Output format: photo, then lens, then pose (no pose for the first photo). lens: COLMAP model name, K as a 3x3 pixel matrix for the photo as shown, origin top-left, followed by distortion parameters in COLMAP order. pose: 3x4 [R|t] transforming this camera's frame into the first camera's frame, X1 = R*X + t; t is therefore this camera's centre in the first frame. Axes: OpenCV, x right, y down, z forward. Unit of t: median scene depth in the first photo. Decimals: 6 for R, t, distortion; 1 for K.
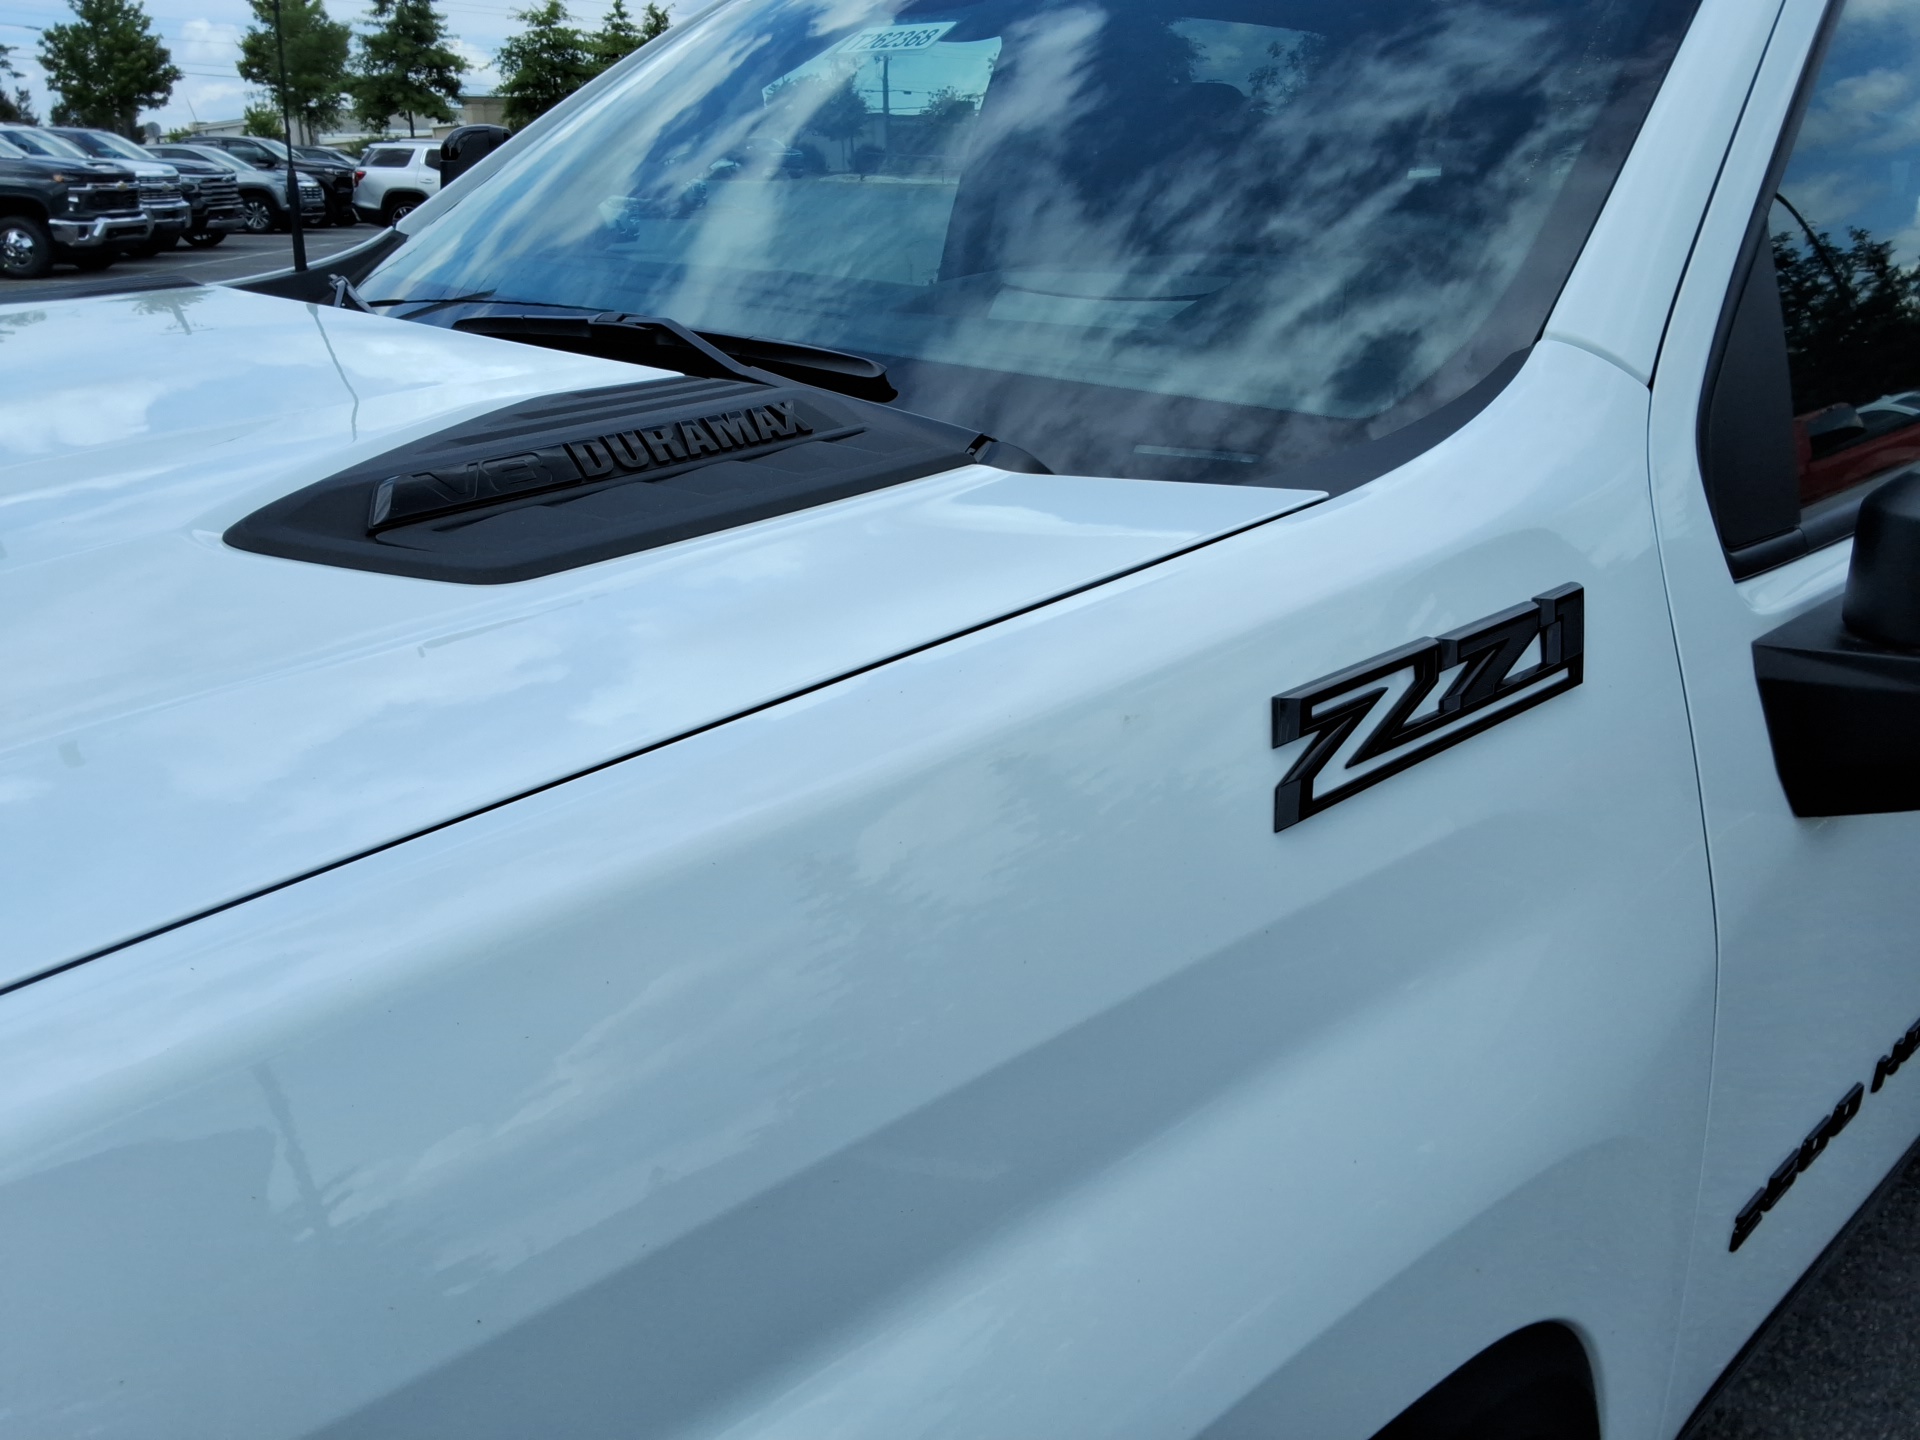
lens RADIAL K [[1549.0, 0, 965.0], [0, 1549.0, 709.0], [0, 0, 1]] dist [0.097303, -0.150844]
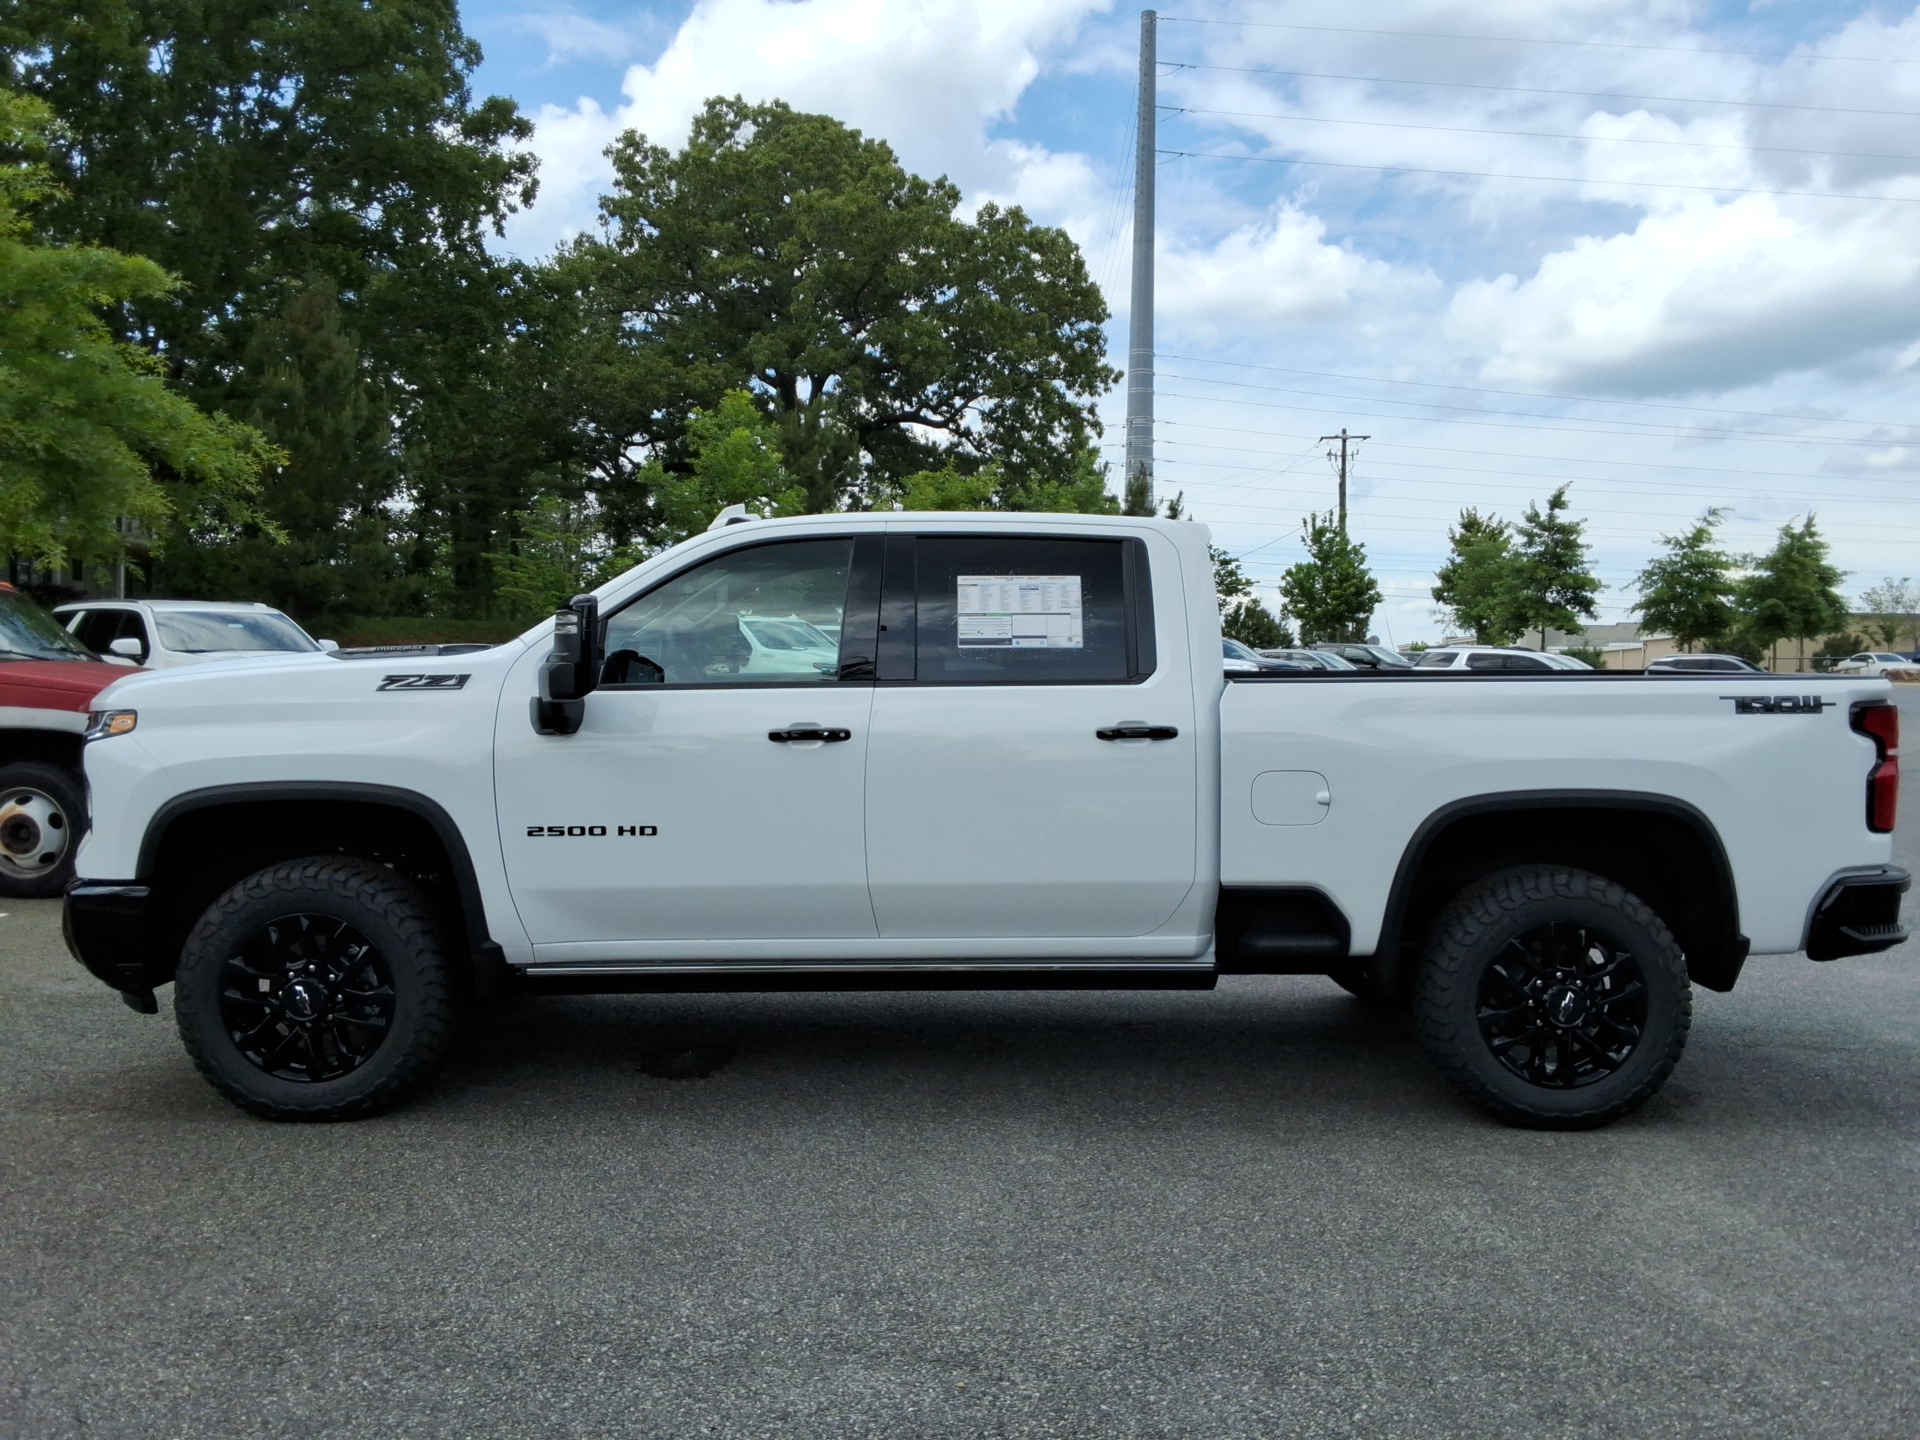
lens RADIAL K [[1549.0, 0, 961.4], [0, 1549.0, 703.4], [0, 0, 1]] dist [0.097303, -0.150844]
pose [[0.731620, 0.026981, -0.681178, 0.103678], [-0.236925, 0.946993, -0.216960, 0.015492], [0.639217, 0.320120, 0.699231, -0.033703]]
